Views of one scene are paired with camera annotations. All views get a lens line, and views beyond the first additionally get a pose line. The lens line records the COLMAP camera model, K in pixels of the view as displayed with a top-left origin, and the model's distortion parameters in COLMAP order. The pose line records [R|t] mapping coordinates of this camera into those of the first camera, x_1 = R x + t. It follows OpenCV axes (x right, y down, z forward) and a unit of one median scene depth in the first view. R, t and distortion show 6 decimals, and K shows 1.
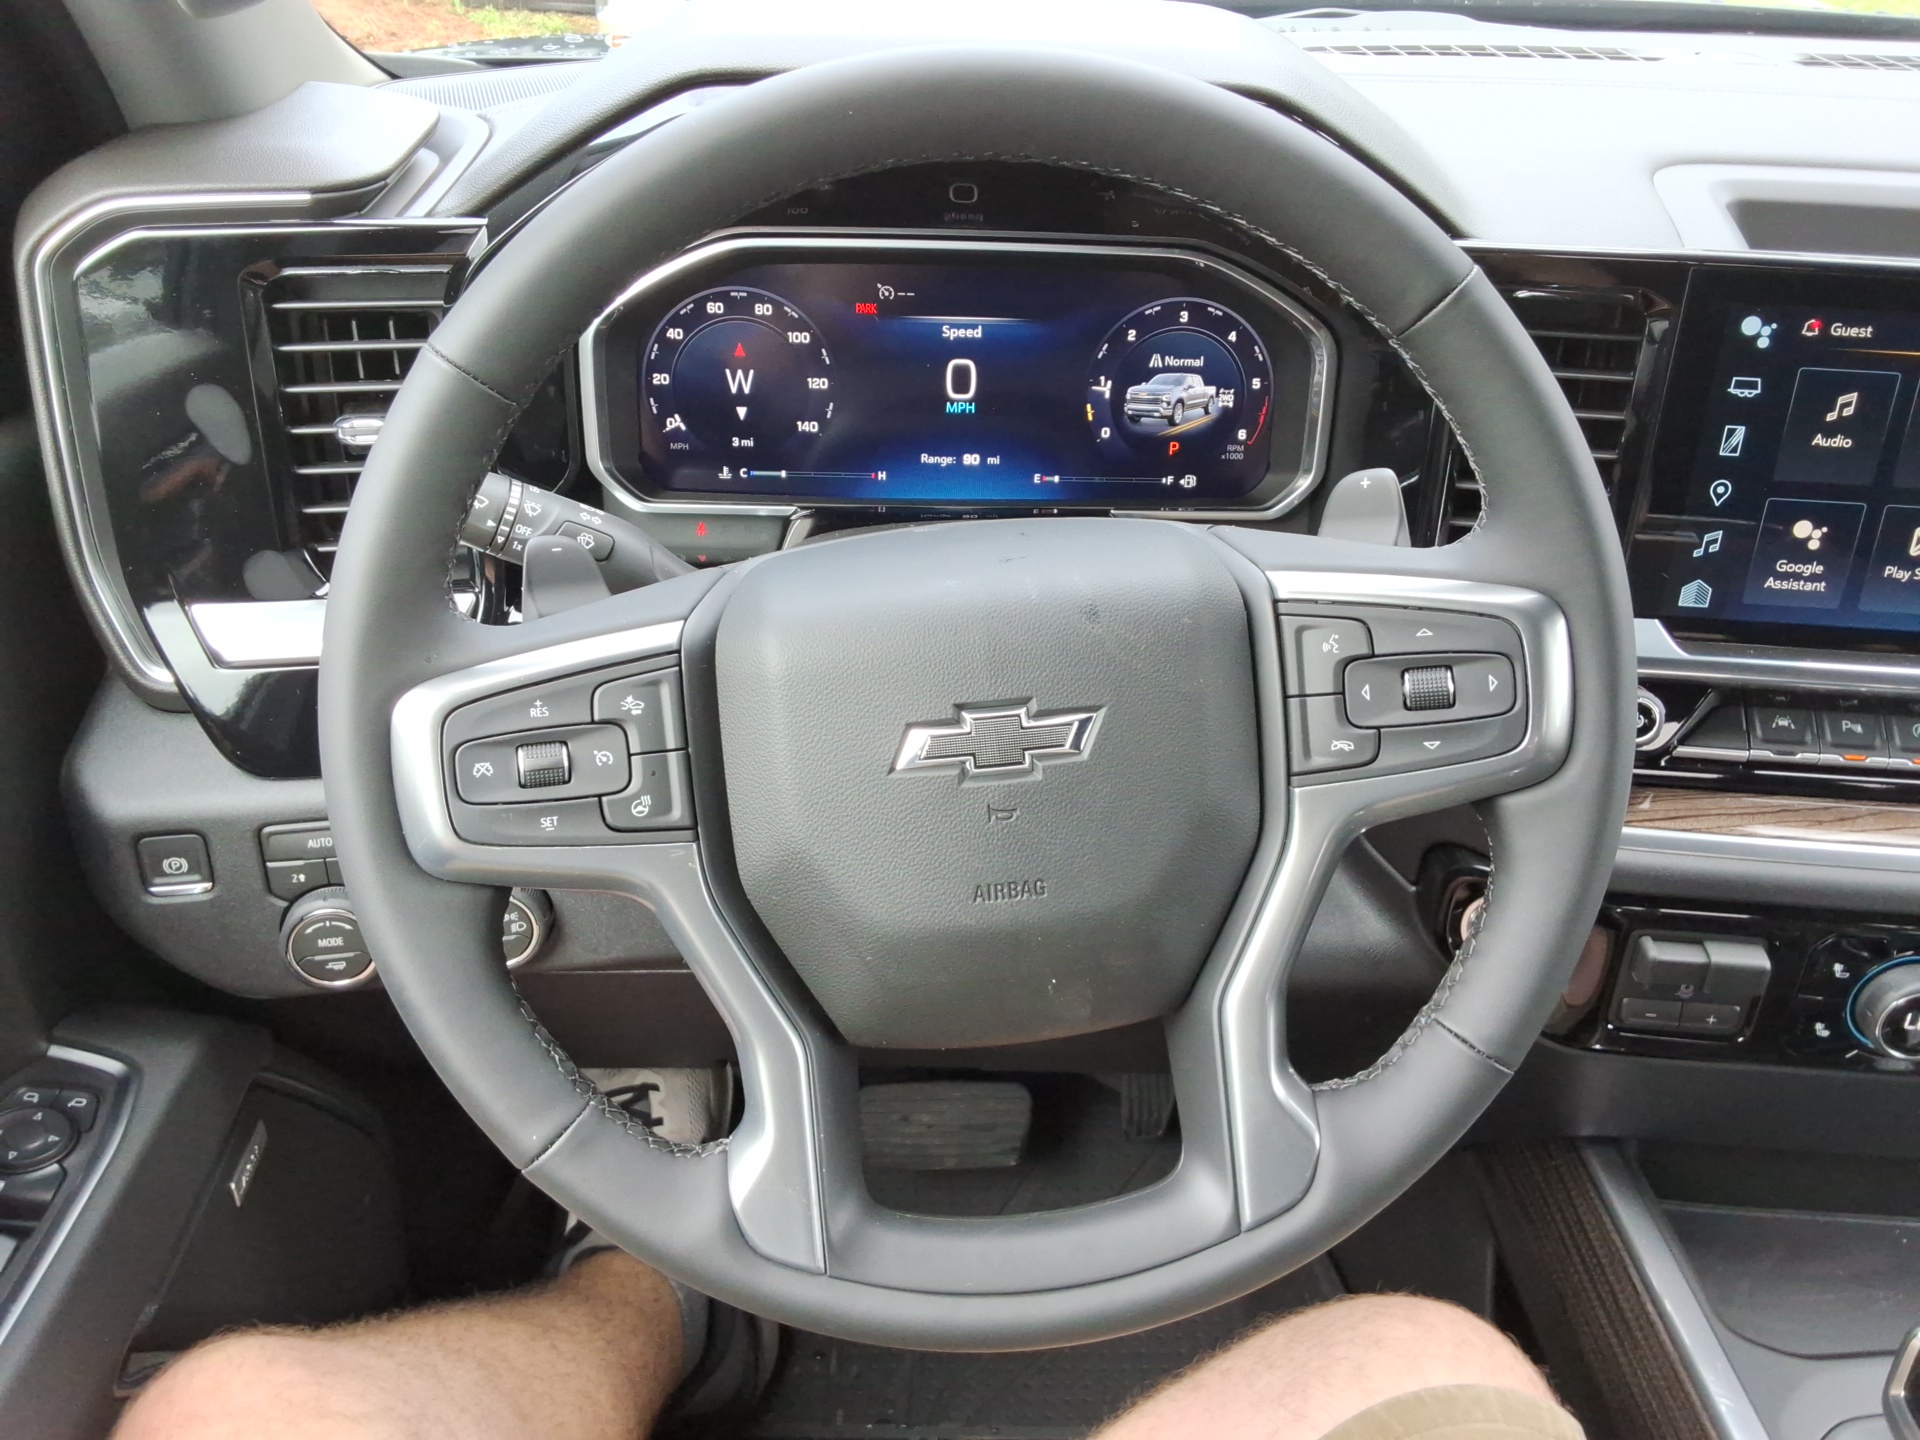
lens RADIAL K [[1533.3, 0, 987.7], [0, 1533.3, 698.7], [0, 0, 1]] dist [0.134324, -0.223560]
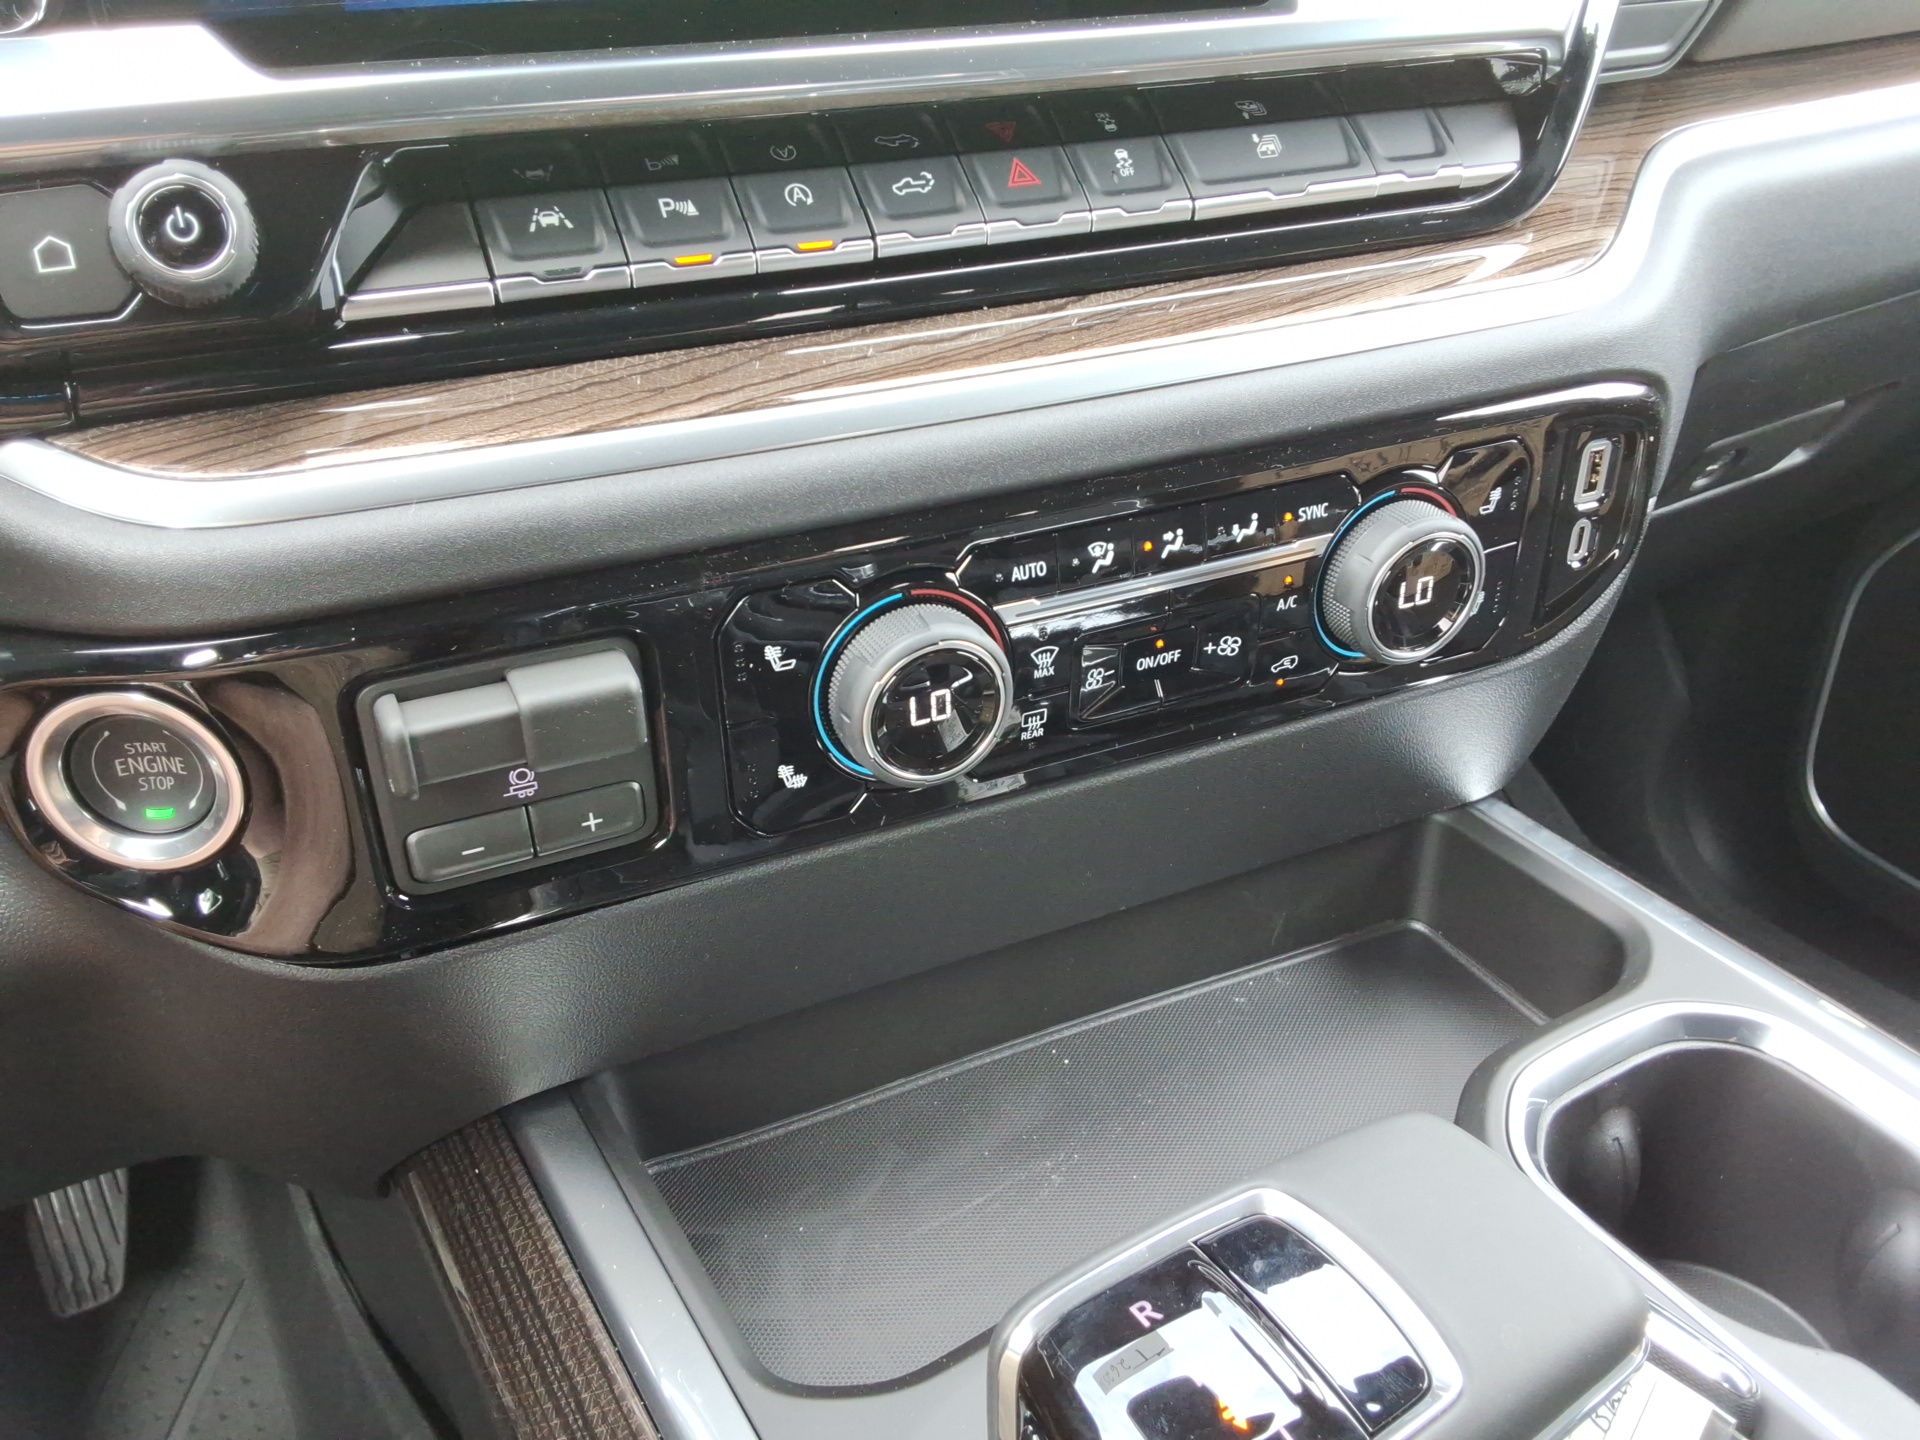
lens RADIAL K [[1556.2, 0, 979.7], [0, 1556.2, 703.7], [0, 0, 1]] dist [0.117953, -0.188593]
pose [[0.863248, -0.277437, 0.421701, 0.375431], [0.263968, 0.960196, 0.091352, 0.158289], [-0.430260, 0.032456, 0.902121, 0.490553]]
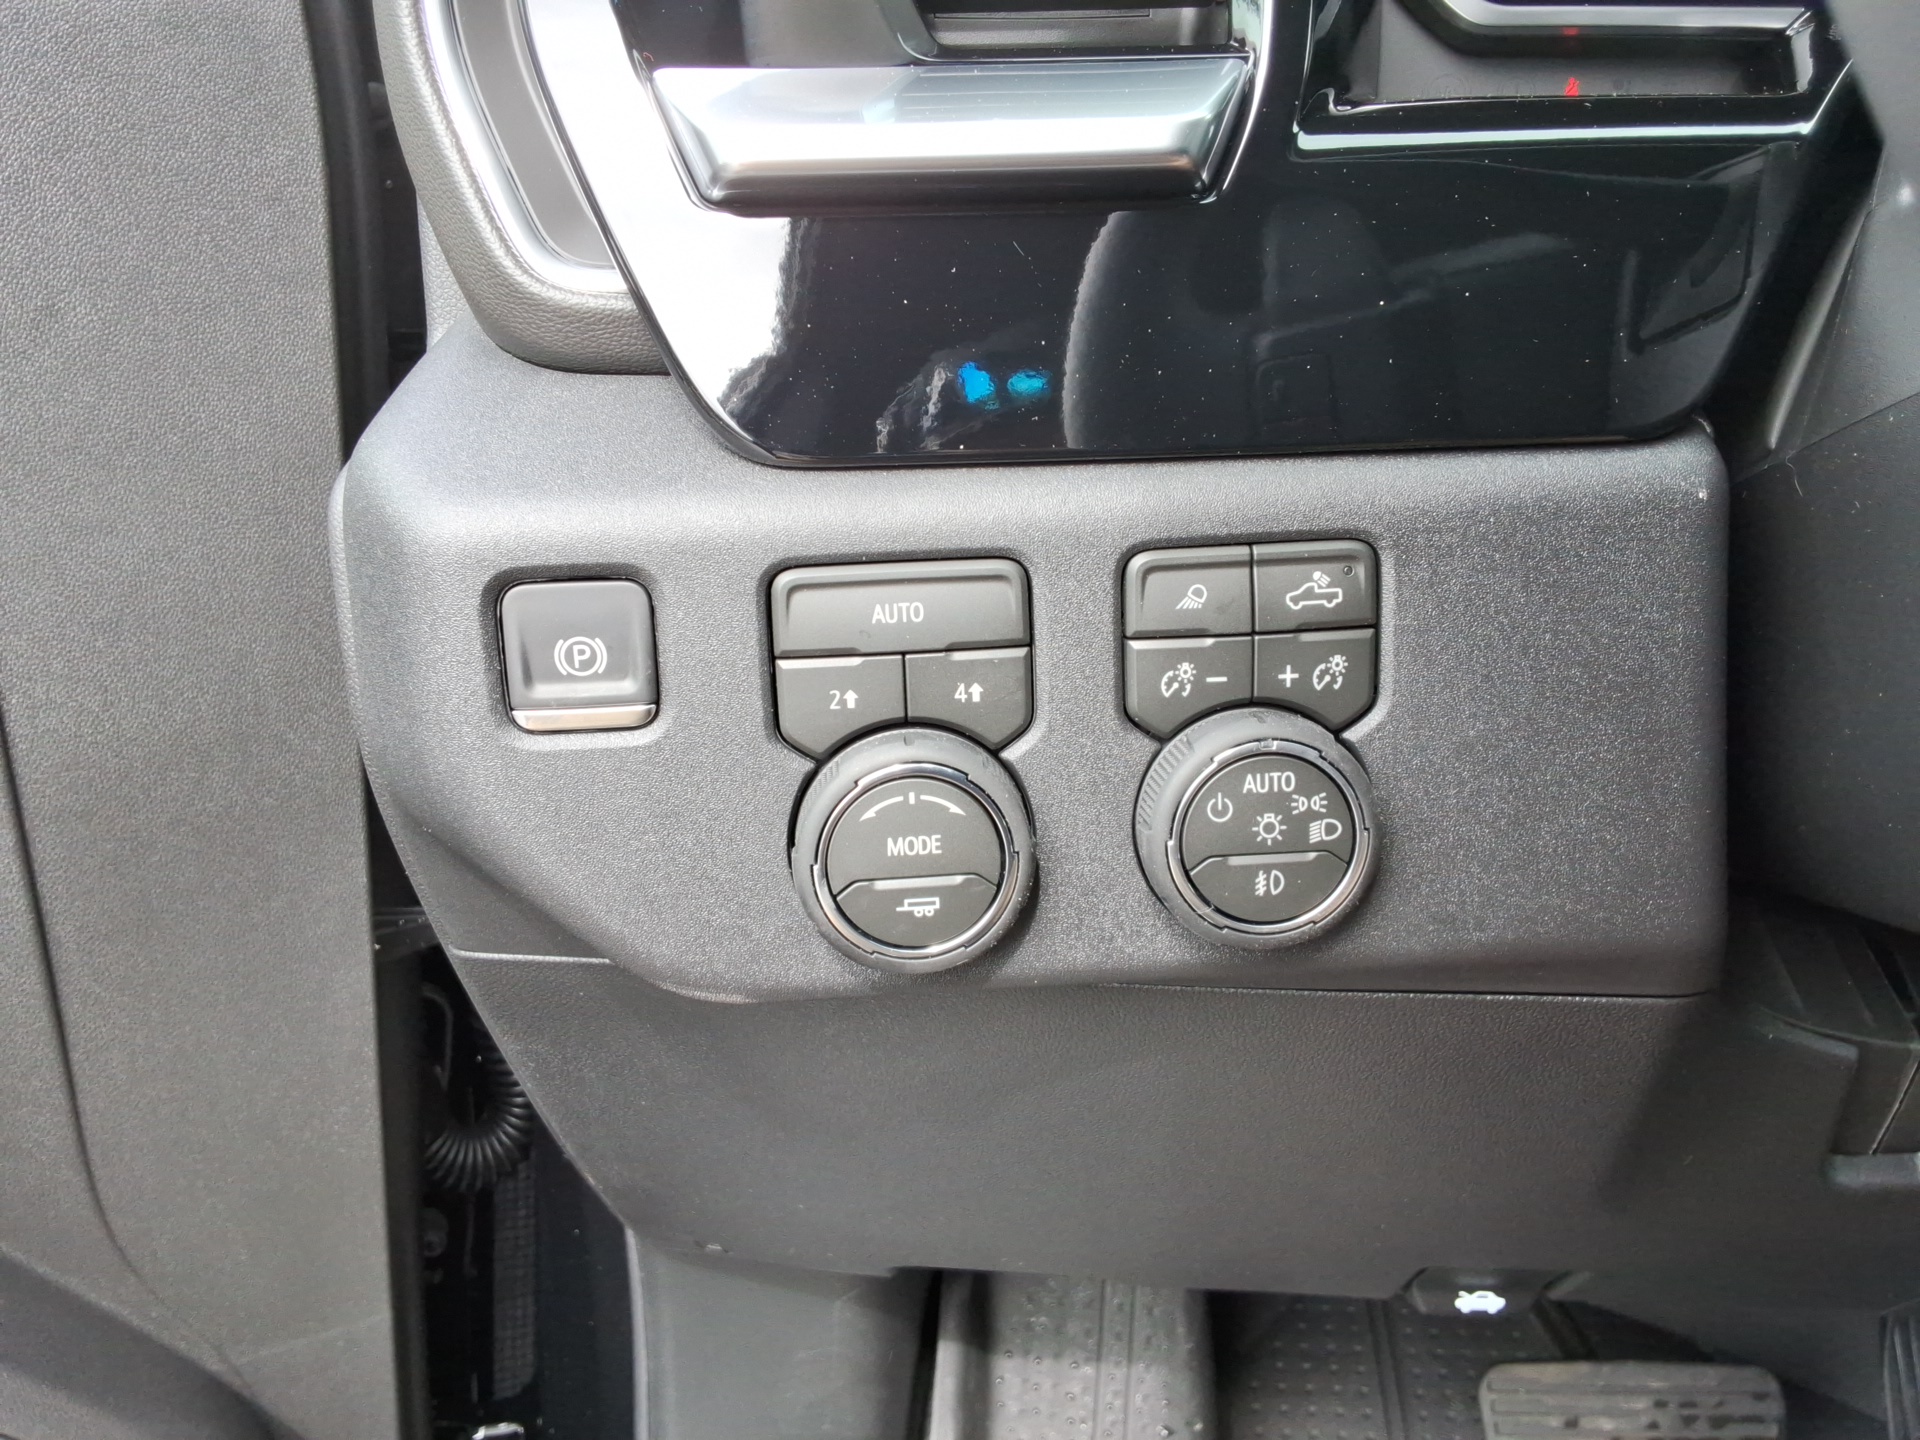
lens RADIAL K [[1530.4, 0, 973.2], [0, 1530.4, 695.3], [0, 0, 1]] dist [0.107263, -0.185116]
pose [[0.996657, -0.009751, -0.081120, -0.366158], [-0.006850, 0.979385, -0.201885, 0.197825], [0.081417, 0.201765, 0.976044, 0.577690]]
